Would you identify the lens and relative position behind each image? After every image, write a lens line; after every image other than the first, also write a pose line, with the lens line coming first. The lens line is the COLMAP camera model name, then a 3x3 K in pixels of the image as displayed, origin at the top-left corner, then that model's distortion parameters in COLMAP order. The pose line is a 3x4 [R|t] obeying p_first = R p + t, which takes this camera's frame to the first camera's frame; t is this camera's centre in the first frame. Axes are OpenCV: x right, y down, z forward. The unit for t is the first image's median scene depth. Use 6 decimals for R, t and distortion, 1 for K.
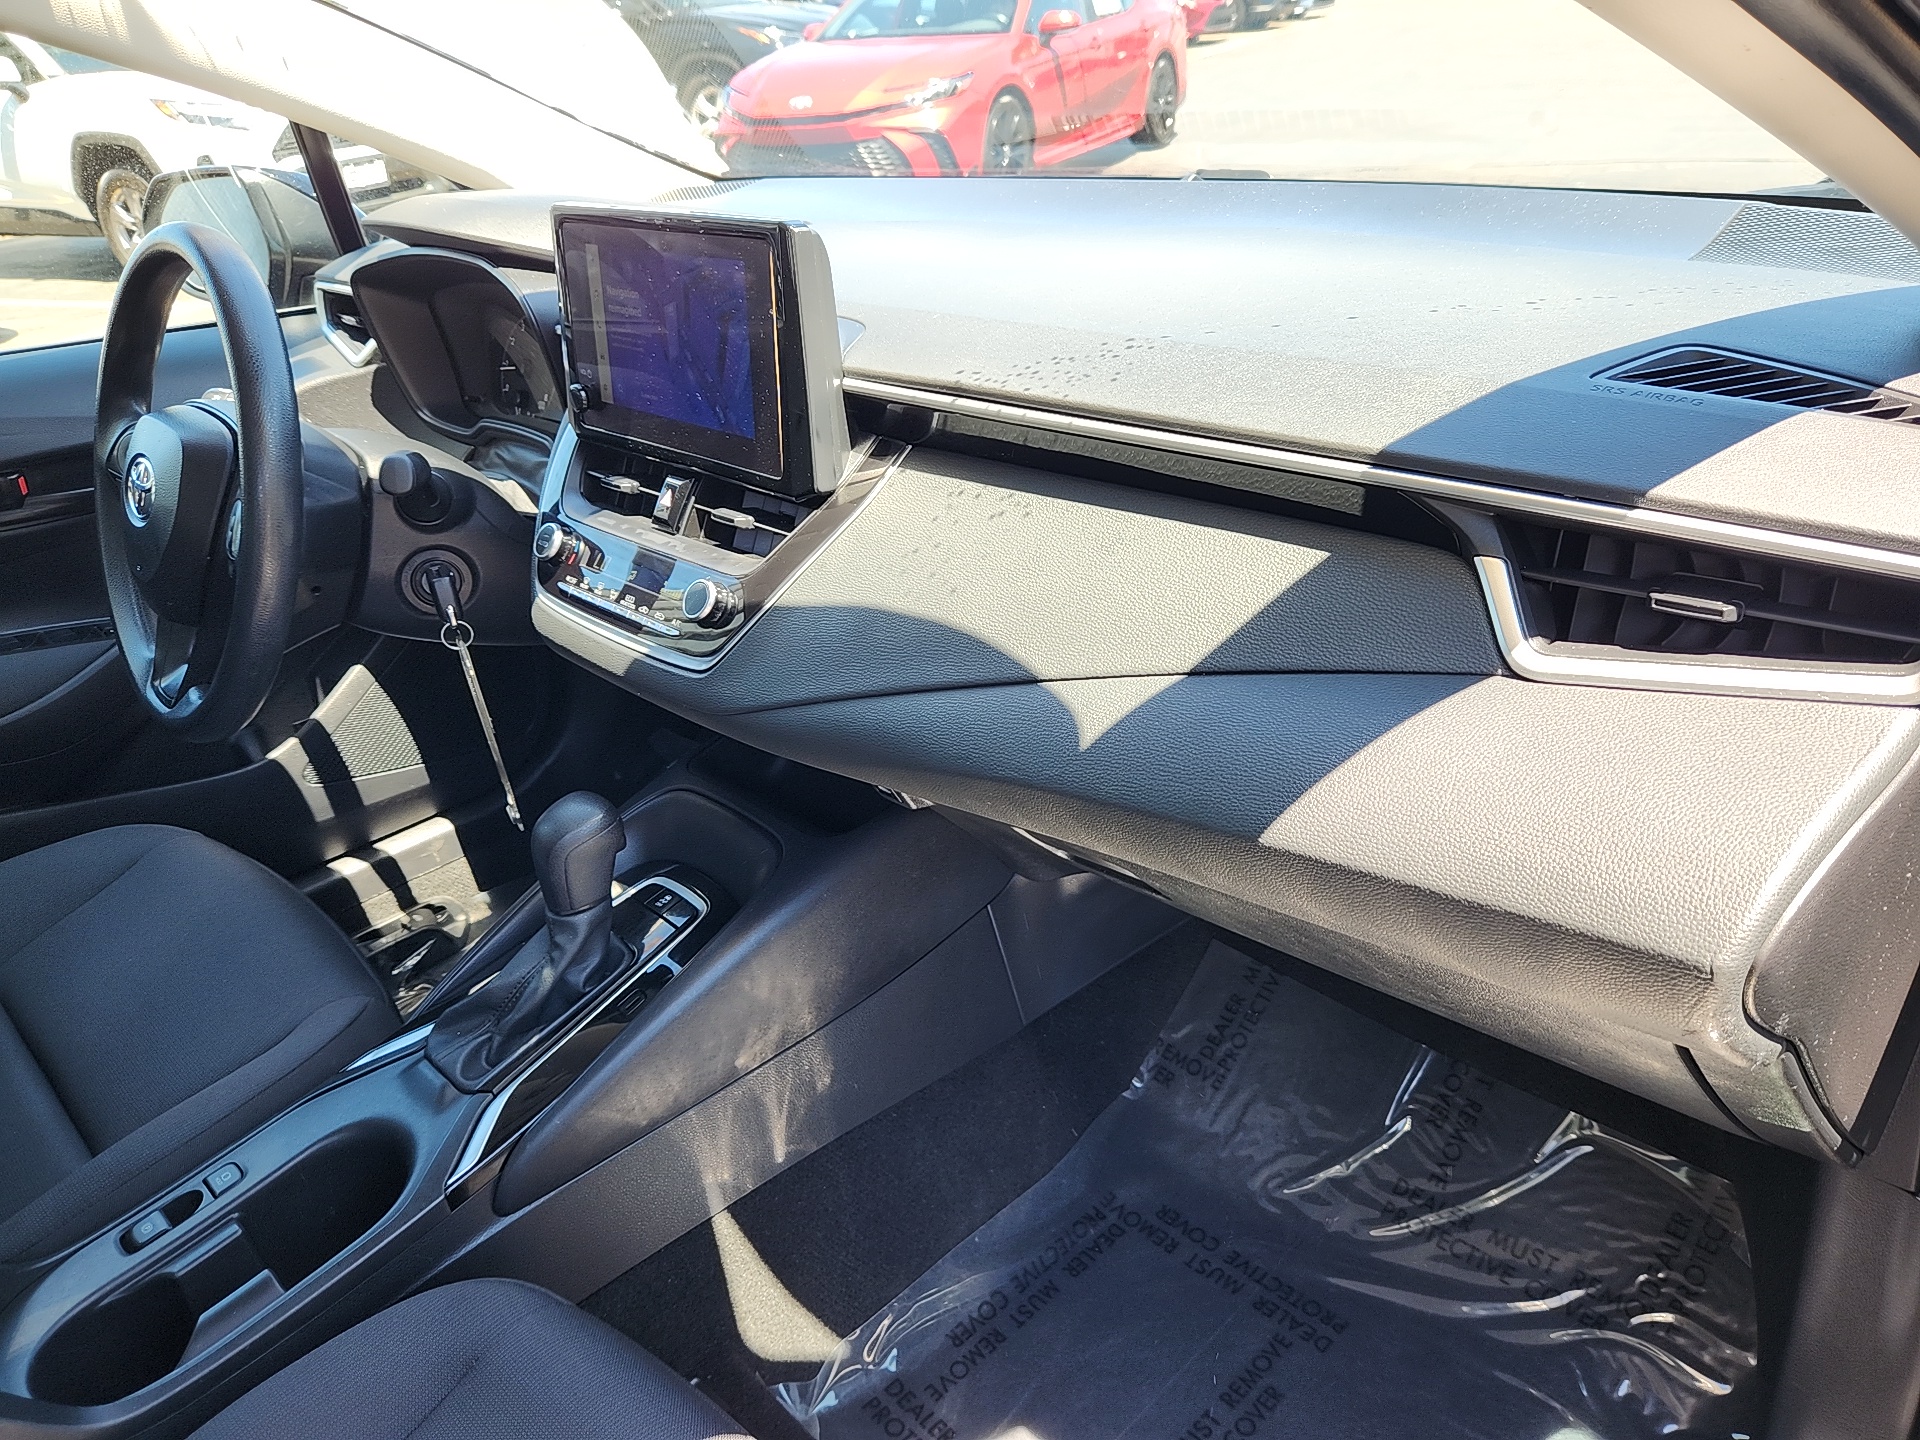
lens RADIAL K [[1332.7, 0, 924.1], [0, 1332.7, 660.8], [0, 0, 1]] dist [0.047715, -0.035830]
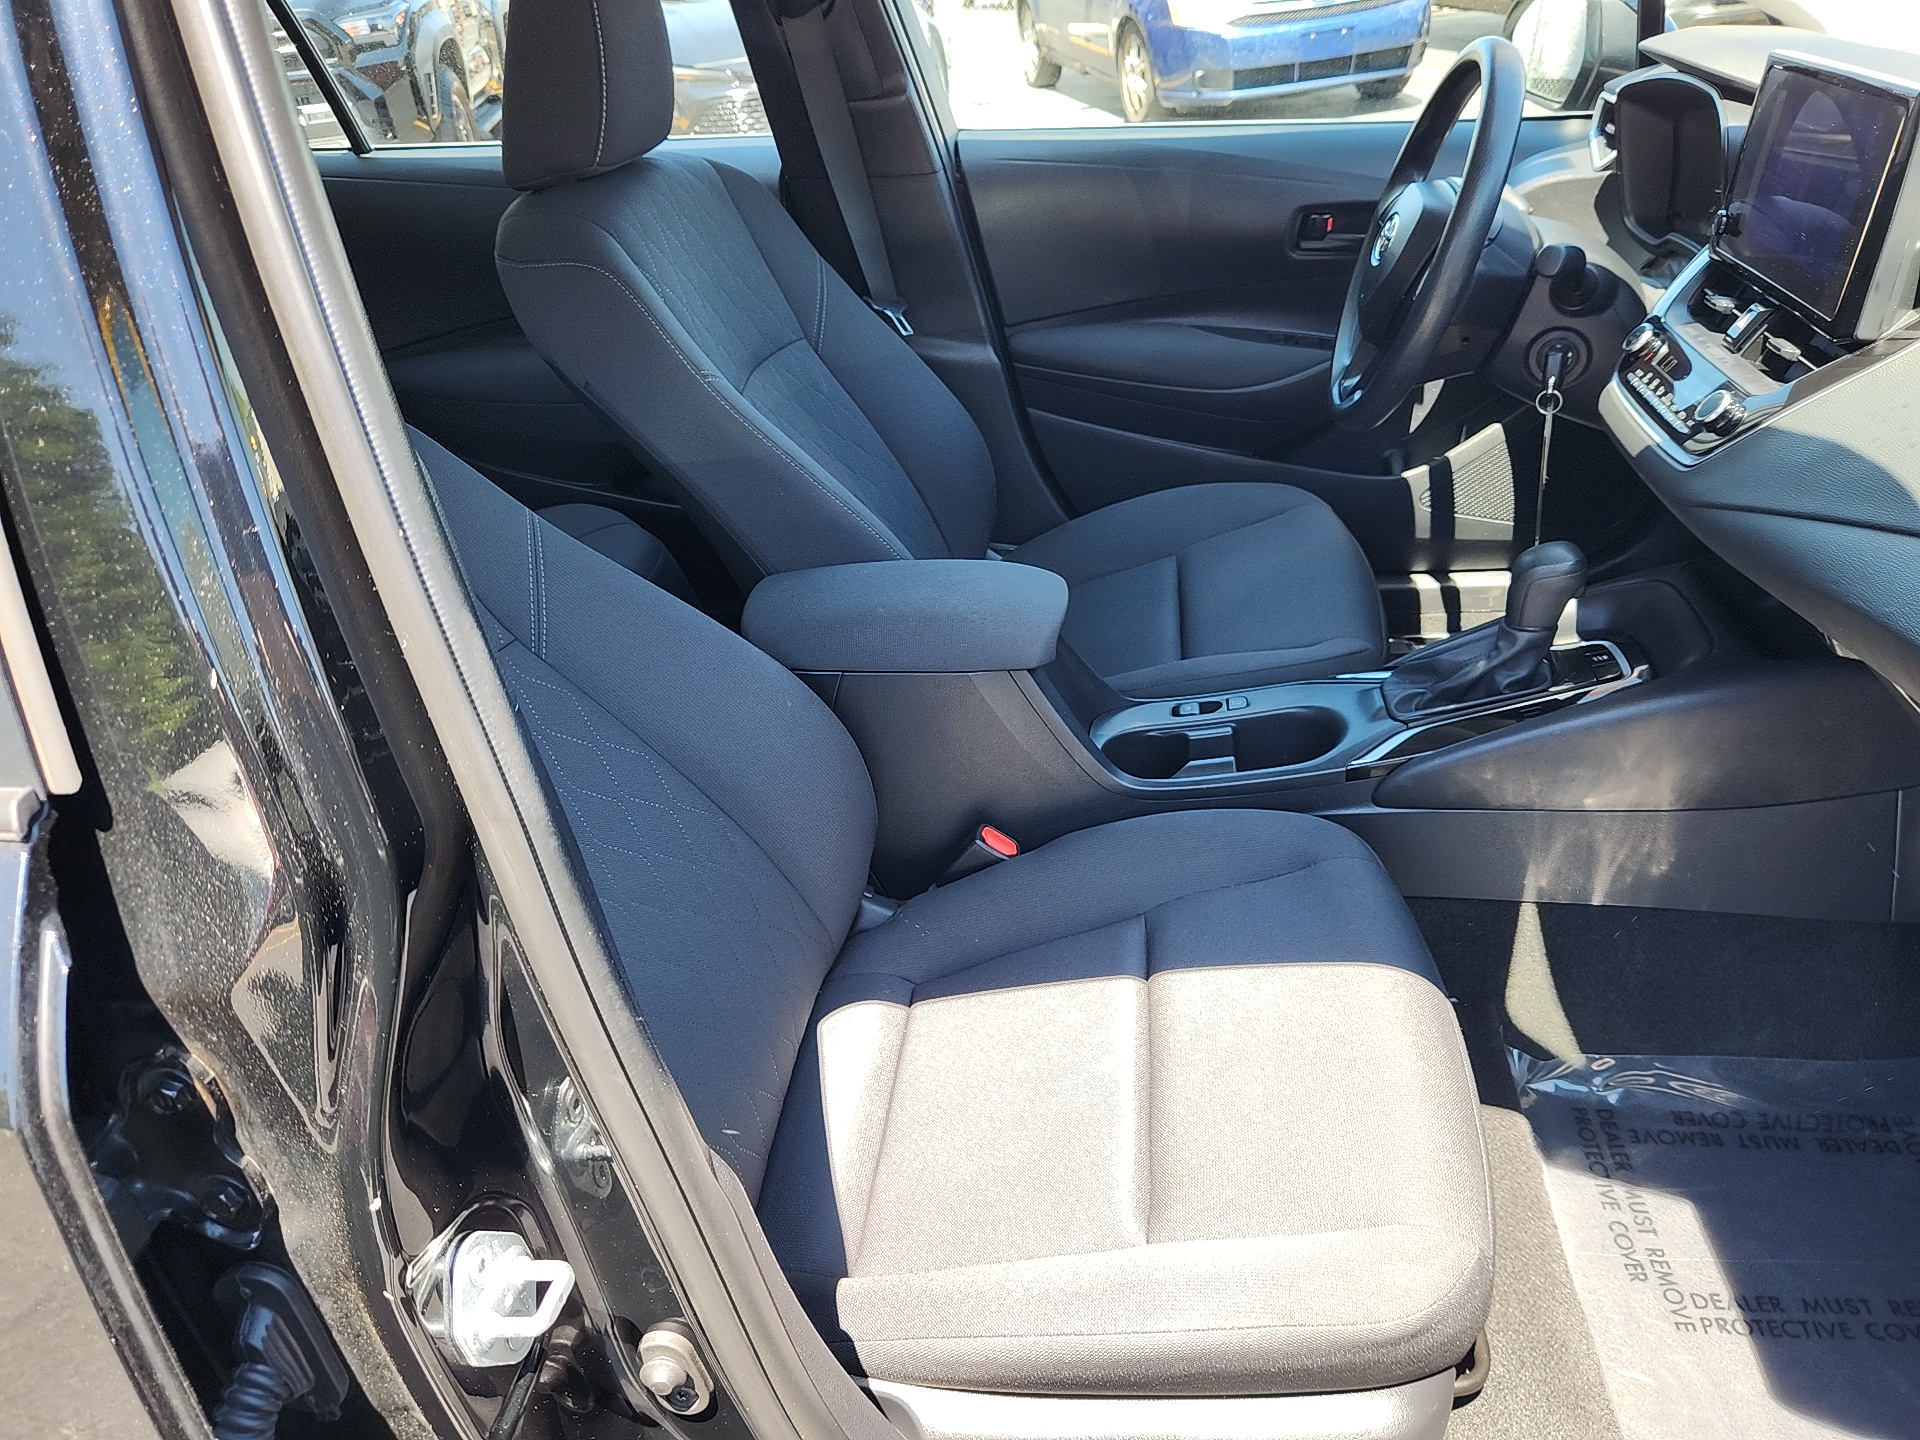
lens RADIAL K [[1332.7, 0, 924.1], [0, 1332.7, 660.8], [0, 0, 1]] dist [0.047715, -0.035830]
pose [[0.597944, 0.407421, -0.690269, 0.275915], [-0.309460, 0.911752, 0.270079, 0.043912], [0.739390, 0.052119, 0.671257, -0.256078]]
